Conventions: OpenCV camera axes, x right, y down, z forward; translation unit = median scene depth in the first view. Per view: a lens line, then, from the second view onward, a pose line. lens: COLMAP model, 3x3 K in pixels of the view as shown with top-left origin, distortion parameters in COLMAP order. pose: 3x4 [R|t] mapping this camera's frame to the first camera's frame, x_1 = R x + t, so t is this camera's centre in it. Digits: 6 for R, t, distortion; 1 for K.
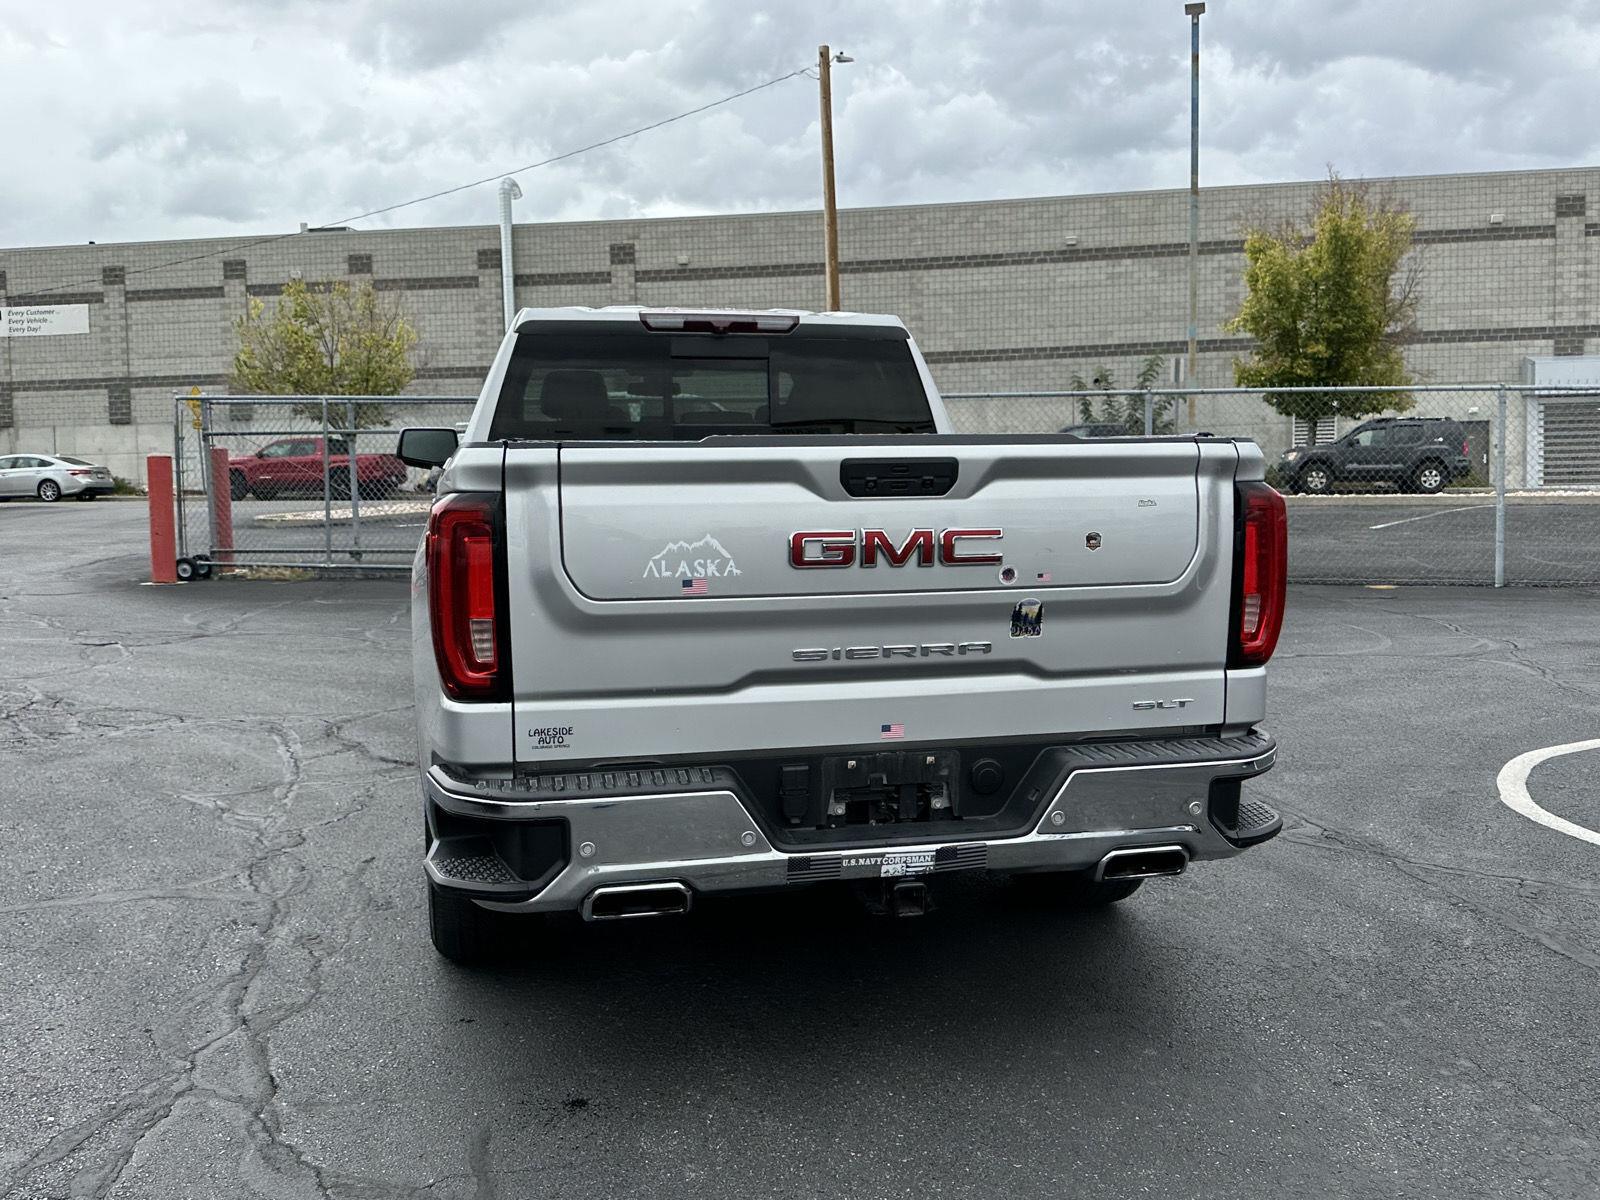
lens RADIAL K [[1383.8, 0, 807.5], [0, 1383.8, 606.1], [0, 0, 1]] dist [0.149797, -0.293855]
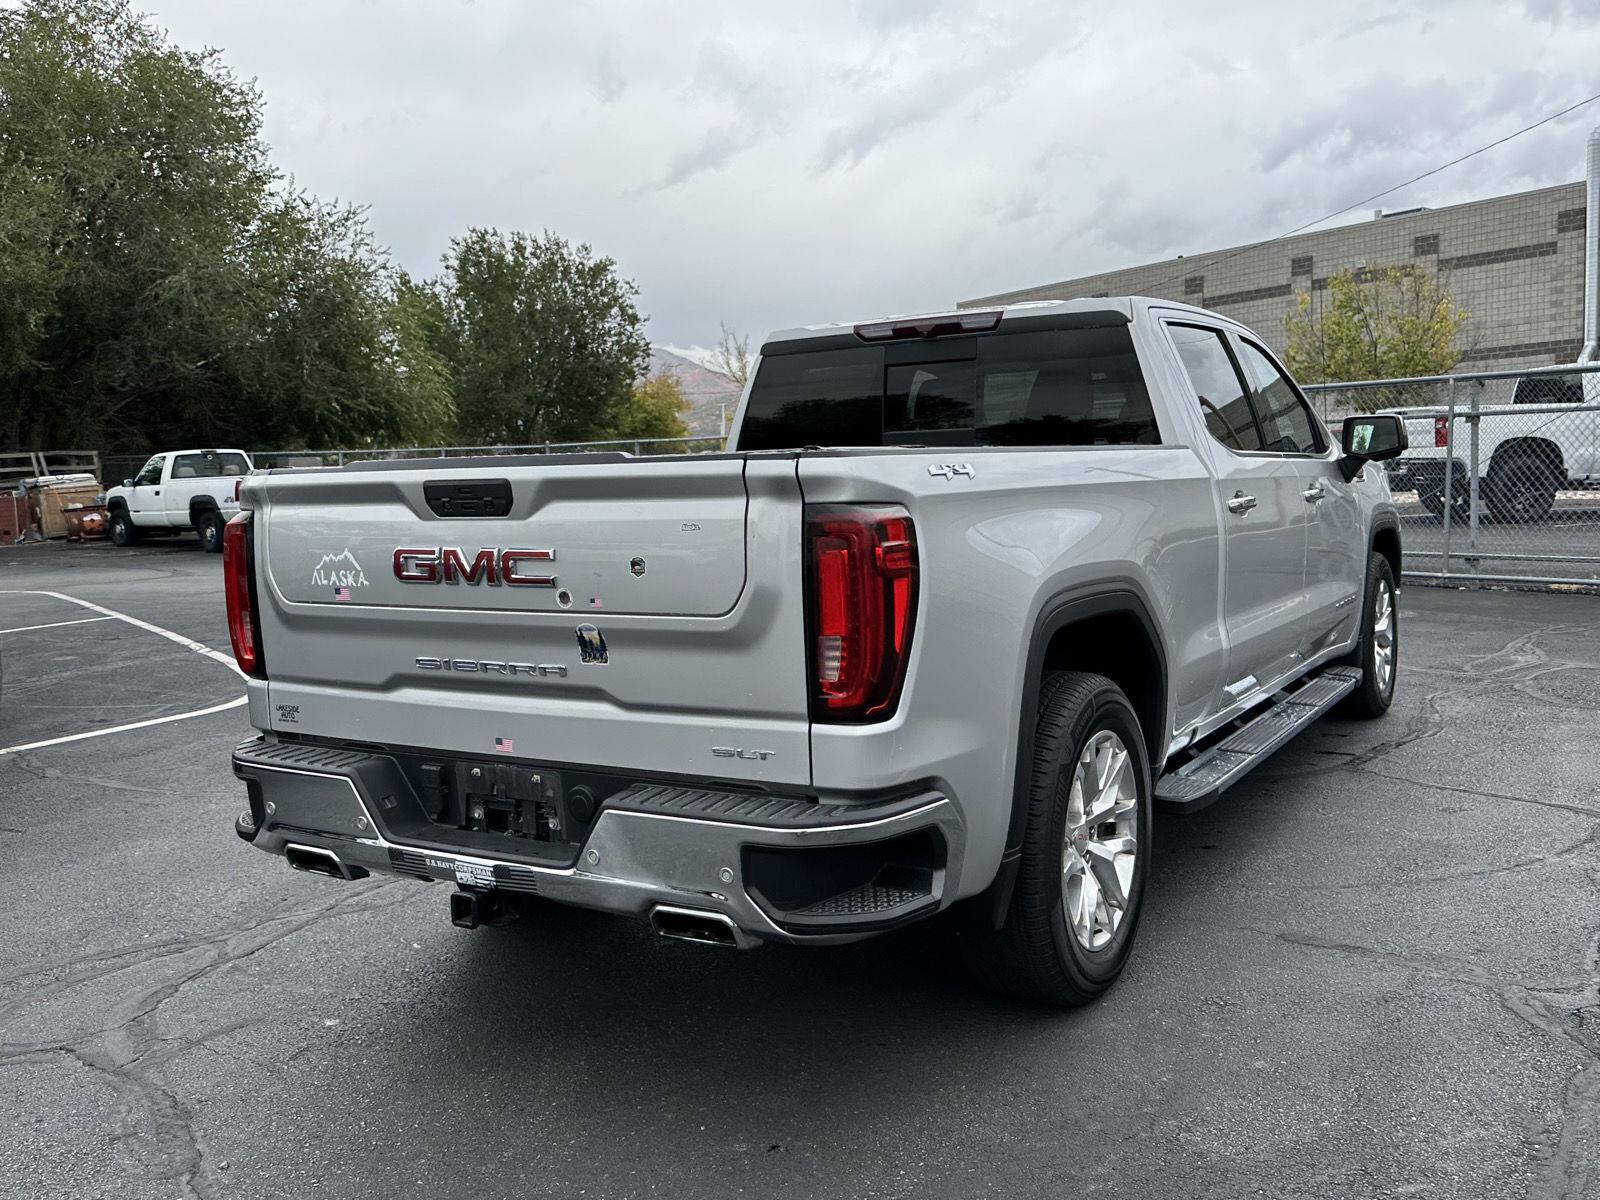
lens RADIAL K [[1381.5, 0, 808.4], [0, 1381.5, 593.0], [0, 0, 1]] dist [0.144590, -0.273394]
pose [[0.715851, 0.048957, -0.696534, 0.095073], [-0.050254, 0.998564, 0.018539, -0.005328], [0.696442, 0.021733, 0.717284, 0.042343]]
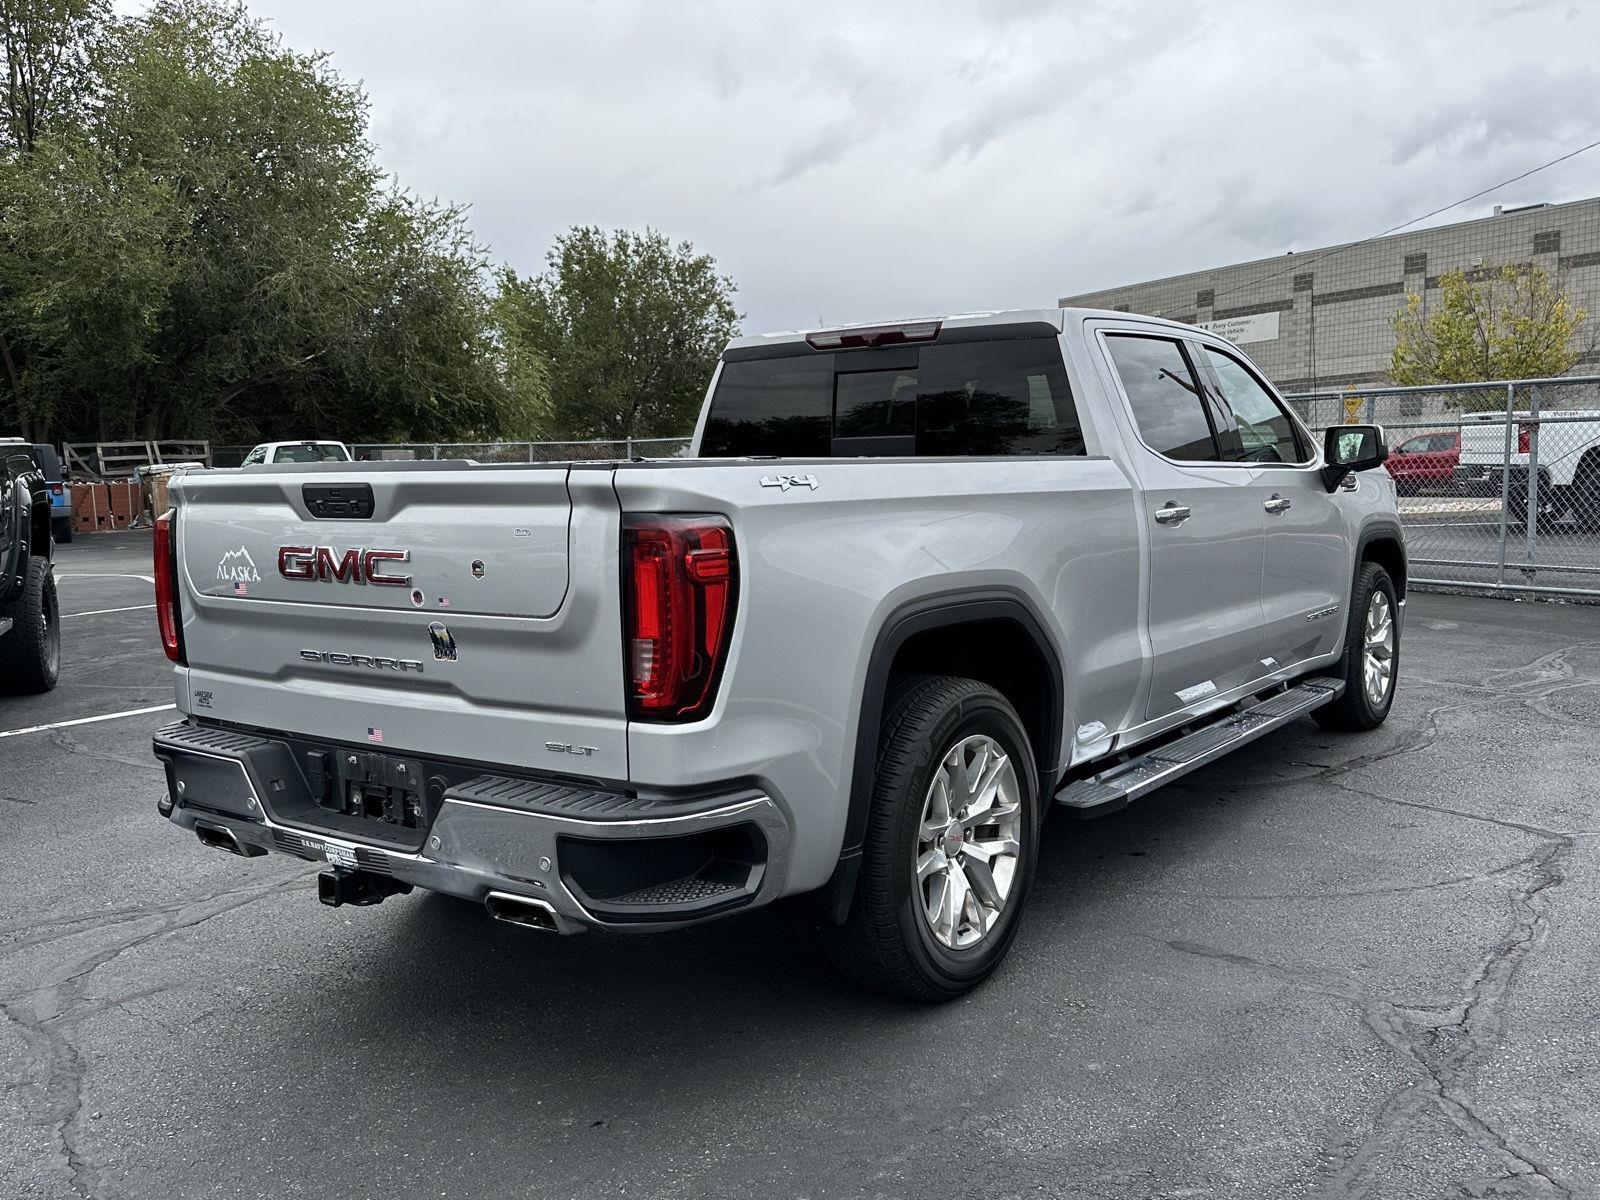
lens RADIAL K [[1380.0, 0, 808.2], [0, 1380.0, 585.9], [0, 0, 1]] dist [0.157245, -0.316062]
pose [[0.659104, 0.060835, -0.749587, 0.111485], [-0.067866, 0.997467, 0.021279, -0.007301], [0.748983, 0.036847, 0.661564, 0.053616]]
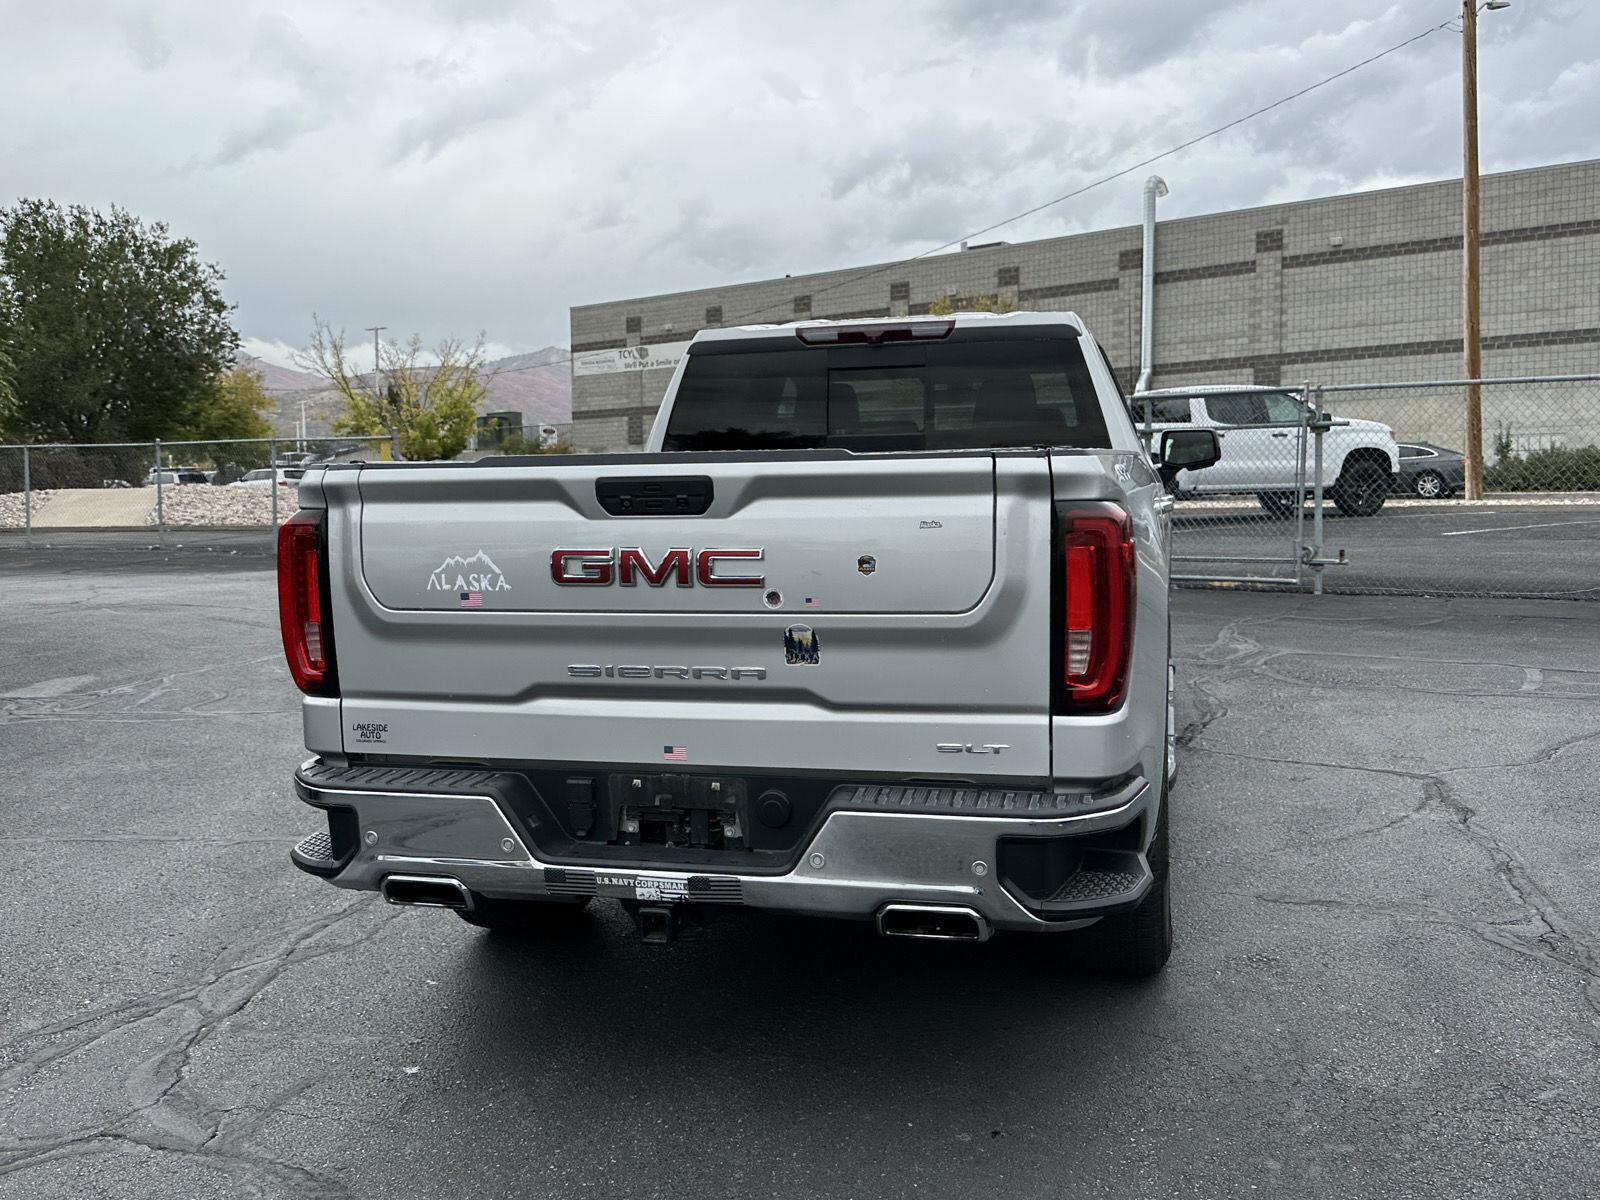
lens RADIAL K [[1384.5, 0, 808.8], [0, 1384.5, 599.5], [0, 0, 1]] dist [0.145126, -0.268828]
pose [[0.887027, 0.034860, -0.460399, 0.060636], [-0.036913, 0.999308, 0.004547, -0.002724], [0.460239, 0.012961, 0.887700, 0.017013]]
